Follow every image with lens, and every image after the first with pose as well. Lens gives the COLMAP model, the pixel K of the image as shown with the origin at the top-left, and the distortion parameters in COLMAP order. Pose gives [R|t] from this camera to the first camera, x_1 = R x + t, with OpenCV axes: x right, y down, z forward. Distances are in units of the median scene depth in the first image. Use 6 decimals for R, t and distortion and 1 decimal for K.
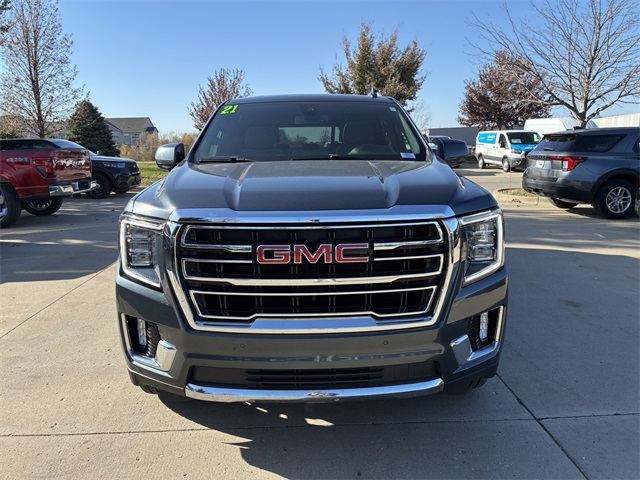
lens RADIAL K [[493.4, 0, 319.4], [0, 493.4, 218.4], [0, 0, 1]] dist [0.004909, 0.003068]
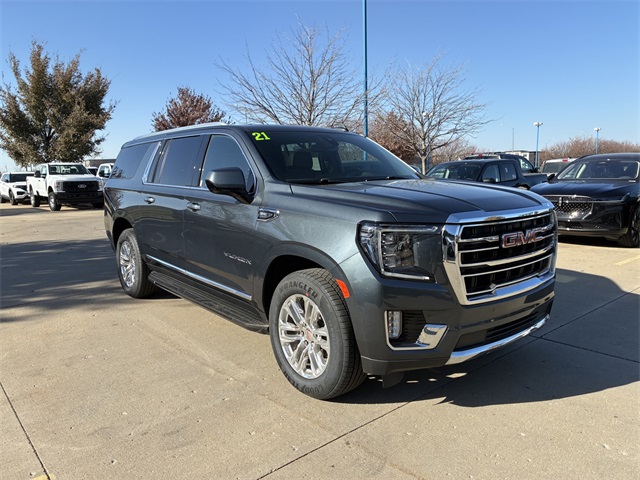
lens RADIAL K [[493.4, 0, 319.4], [0, 493.4, 218.4], [0, 0, 1]] dist [0.004909, 0.003068]
pose [[0.781627, -0.059858, 0.620868, -0.086877], [0.099624, 0.994587, -0.029531, -0.000225], [-0.615739, 0.084936, 0.783359, 0.012489]]
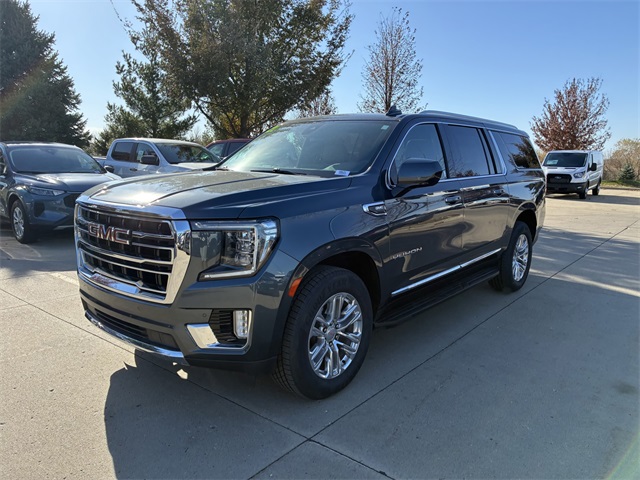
lens RADIAL K [[493.4, 0, 319.4], [0, 493.4, 218.4], [0, 0, 1]] dist [0.004909, 0.003068]
pose [[0.754149, 0.107388, -0.647863, 0.084344], [-0.125549, 0.991919, 0.018271, -0.004554], [0.644590, 0.067559, 0.761537, 0.017963]]
